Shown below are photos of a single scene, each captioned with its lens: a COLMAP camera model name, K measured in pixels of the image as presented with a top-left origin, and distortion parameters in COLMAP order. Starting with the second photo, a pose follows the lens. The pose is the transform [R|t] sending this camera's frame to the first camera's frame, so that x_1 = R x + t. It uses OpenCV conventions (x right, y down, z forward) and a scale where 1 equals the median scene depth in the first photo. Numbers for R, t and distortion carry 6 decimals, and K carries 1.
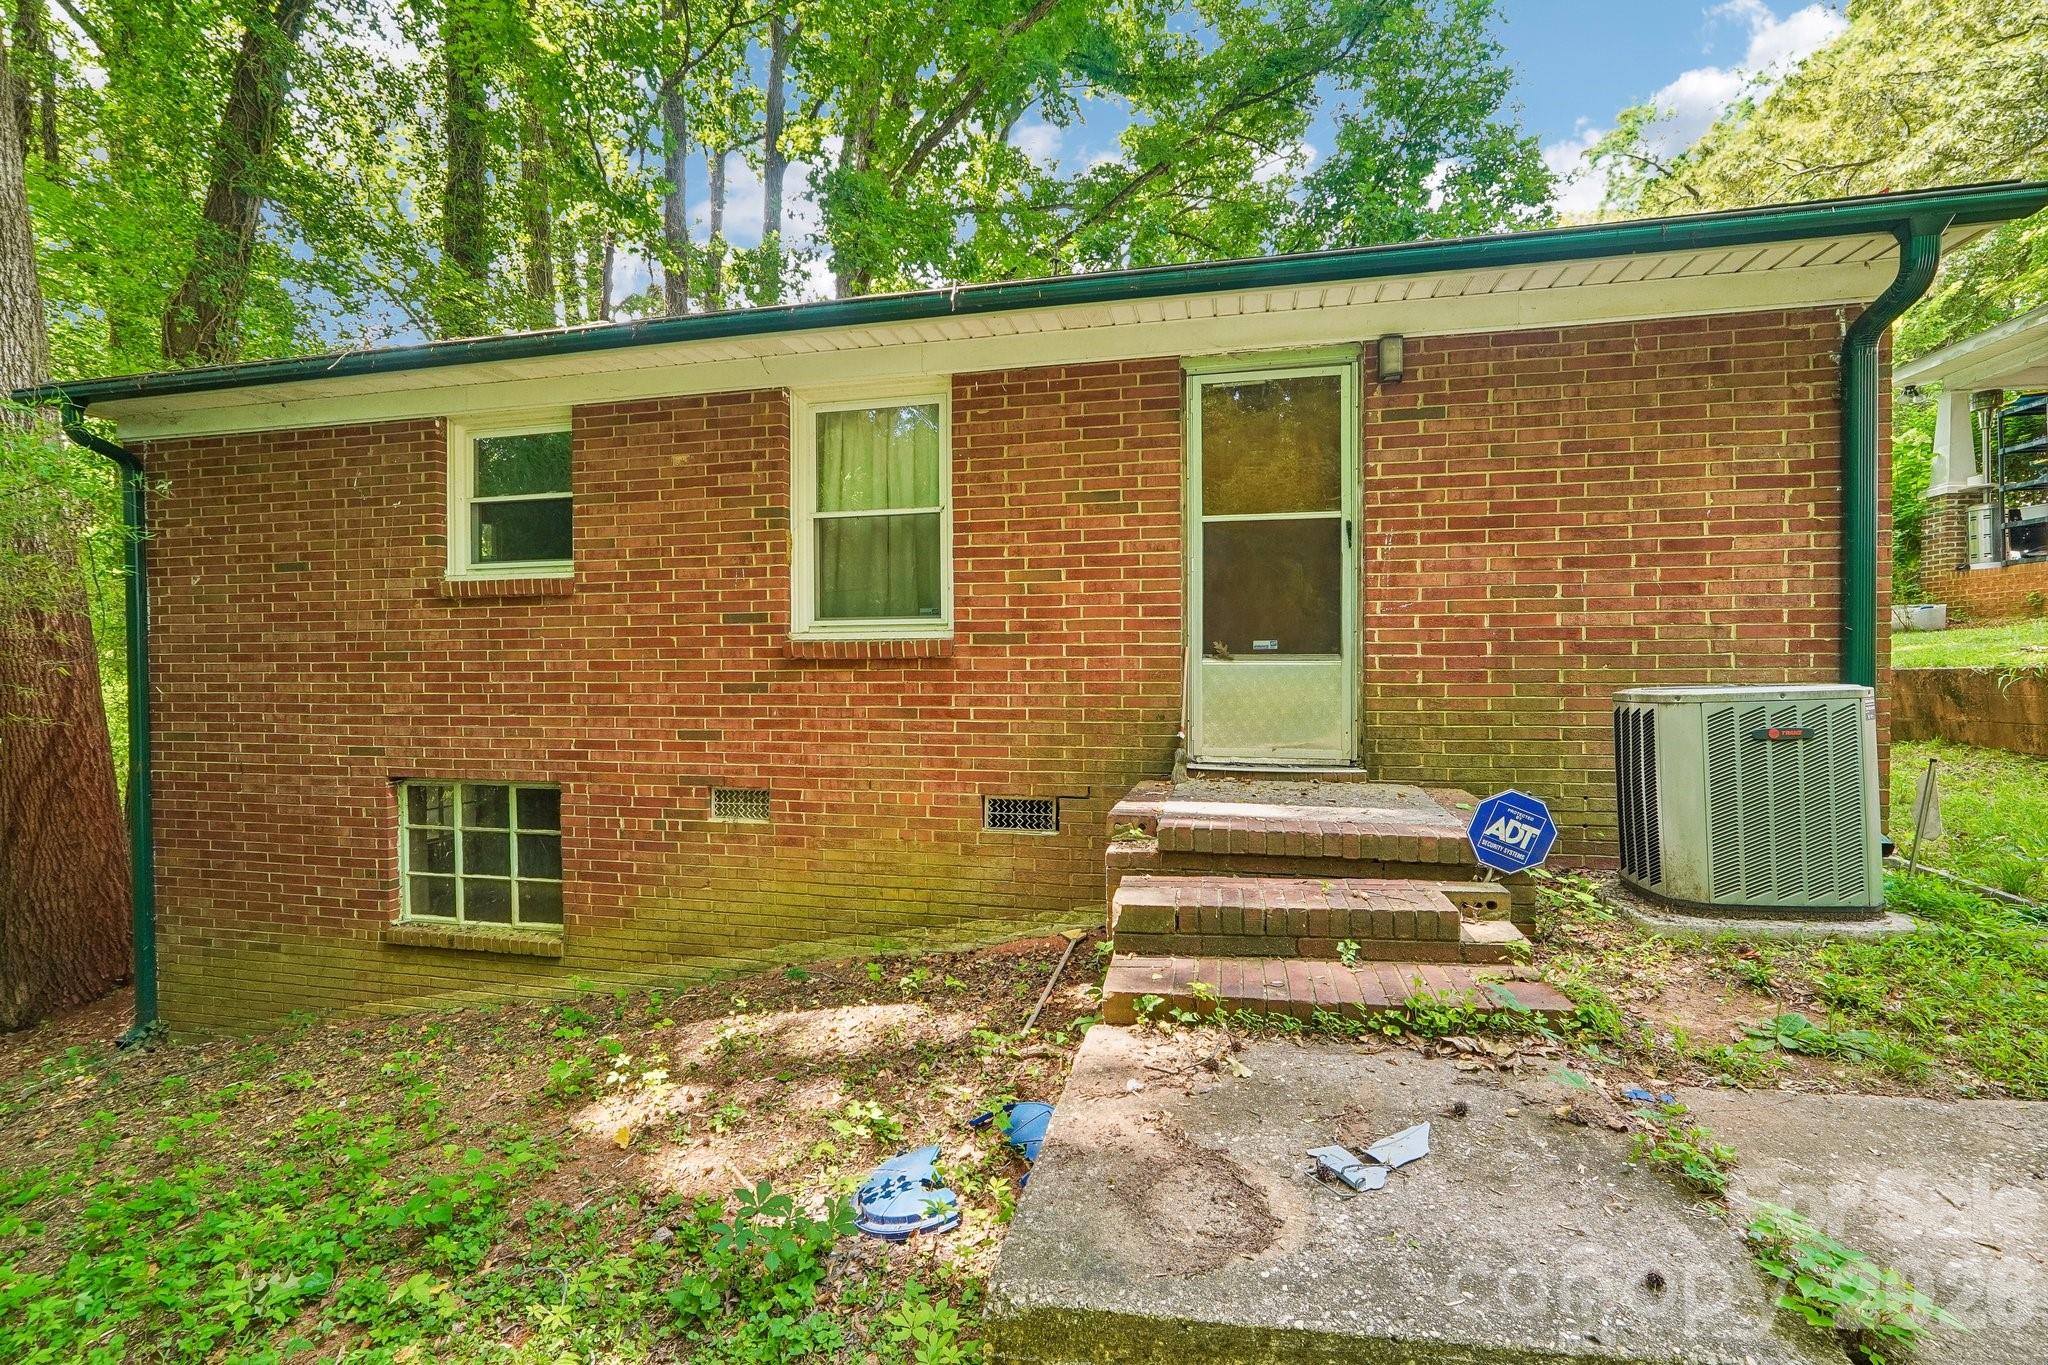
lens RADIAL K [[867.0, 0, 1026.3], [0, 867.0, 676.2], [0, 0, 1]] dist [-0.023297, 0.009745]
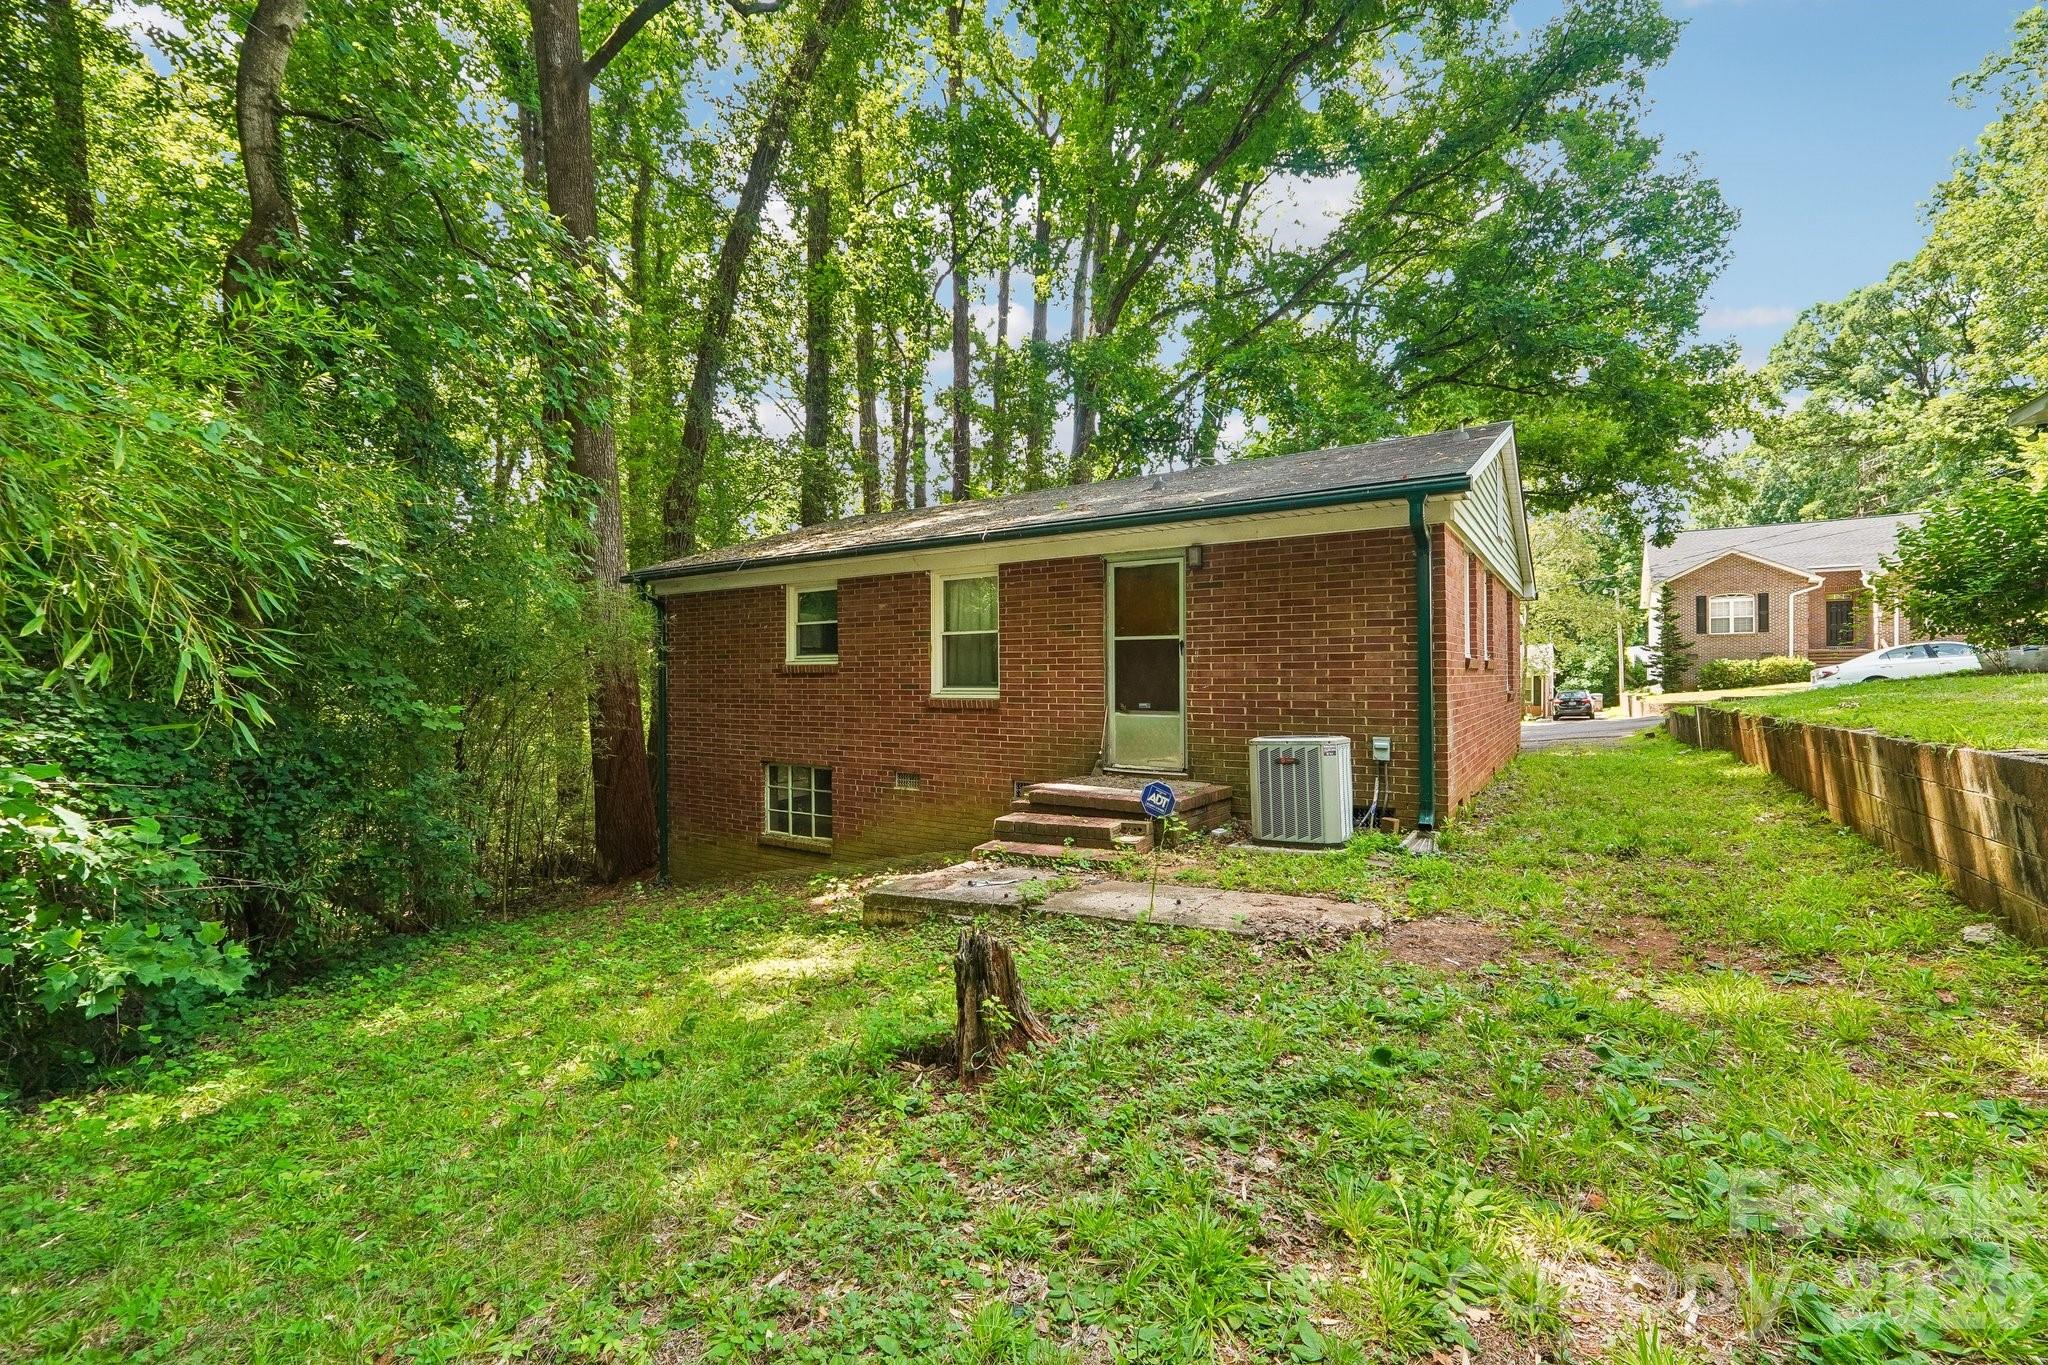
lens RADIAL K [[867.0, 0, 1026.3], [0, 867.0, 676.2], [0, 0, 1]] dist [-0.023297, 0.009745]
pose [[0.933028, 0.000704, -0.359804, 0.649411], [-0.004701, 0.999937, -0.010236, -0.072913], [0.359774, 0.011242, 0.932972, -0.769790]]
